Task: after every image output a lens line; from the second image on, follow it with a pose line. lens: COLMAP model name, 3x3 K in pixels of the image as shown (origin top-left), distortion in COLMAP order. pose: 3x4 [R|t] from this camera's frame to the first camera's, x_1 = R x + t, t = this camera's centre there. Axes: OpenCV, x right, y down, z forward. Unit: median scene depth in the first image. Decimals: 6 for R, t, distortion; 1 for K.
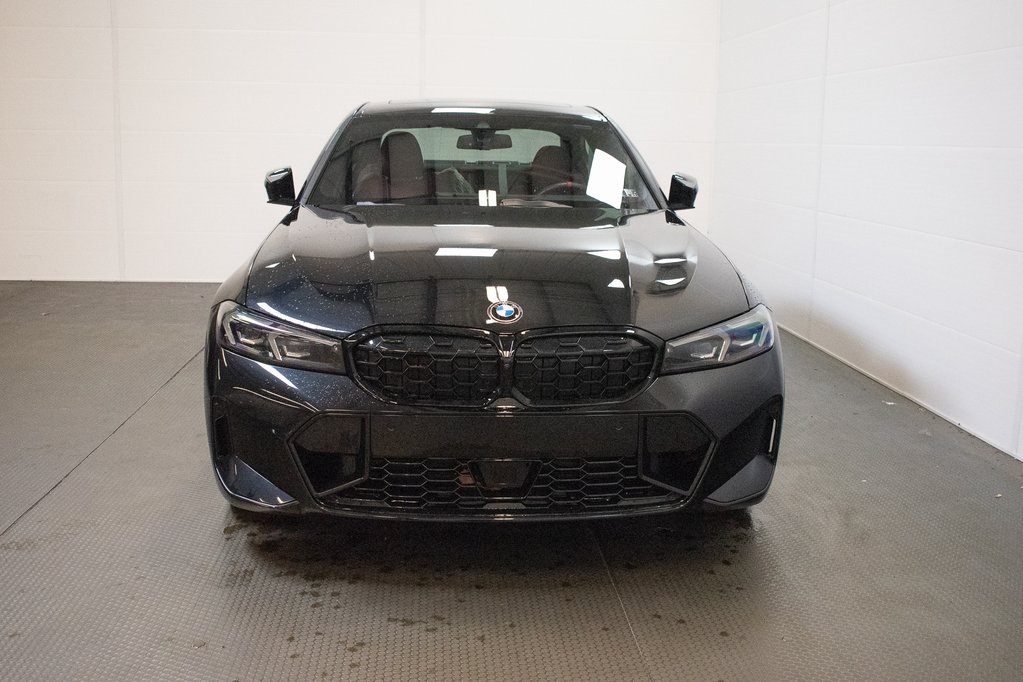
lens RADIAL K [[1053.0, 0, 512.1], [0, 1053.0, 342.1], [0, 0, 1]] dist [-0.043627, 0.000000]
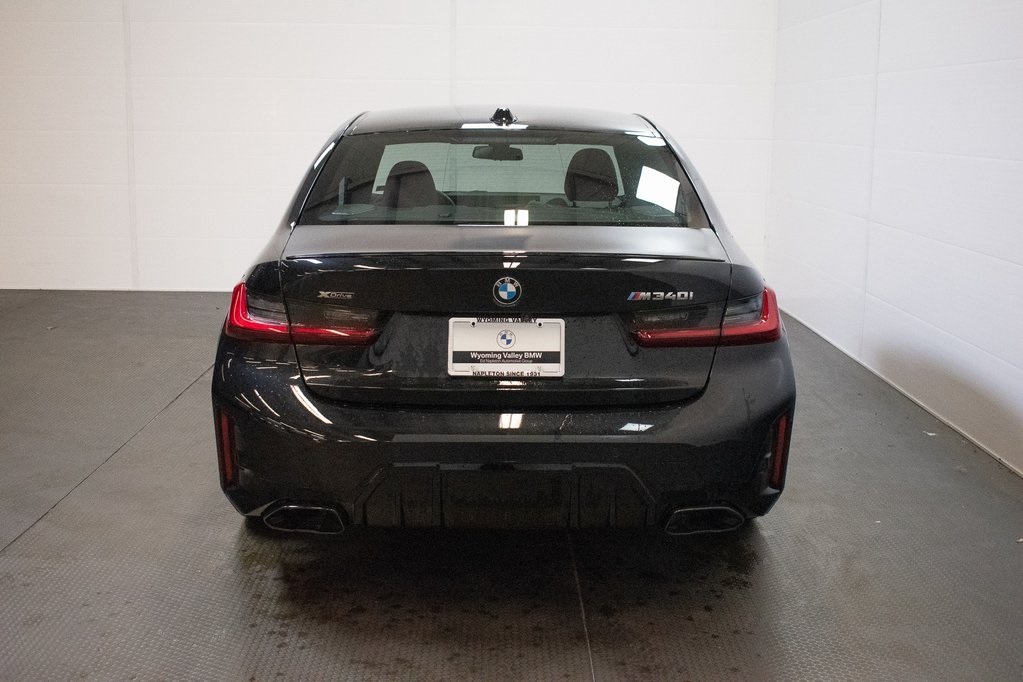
lens RADIAL K [[1176.1, 0, 510.7], [0, 1176.1, 339.8], [0, 0, 1]] dist [-0.030128, 0.000000]
pose [[0.998125, 0.002976, -0.061128, 0.085116], [-0.003264, 0.999984, -0.004618, -0.030870], [0.061113, 0.004808, 0.998119, -0.088712]]
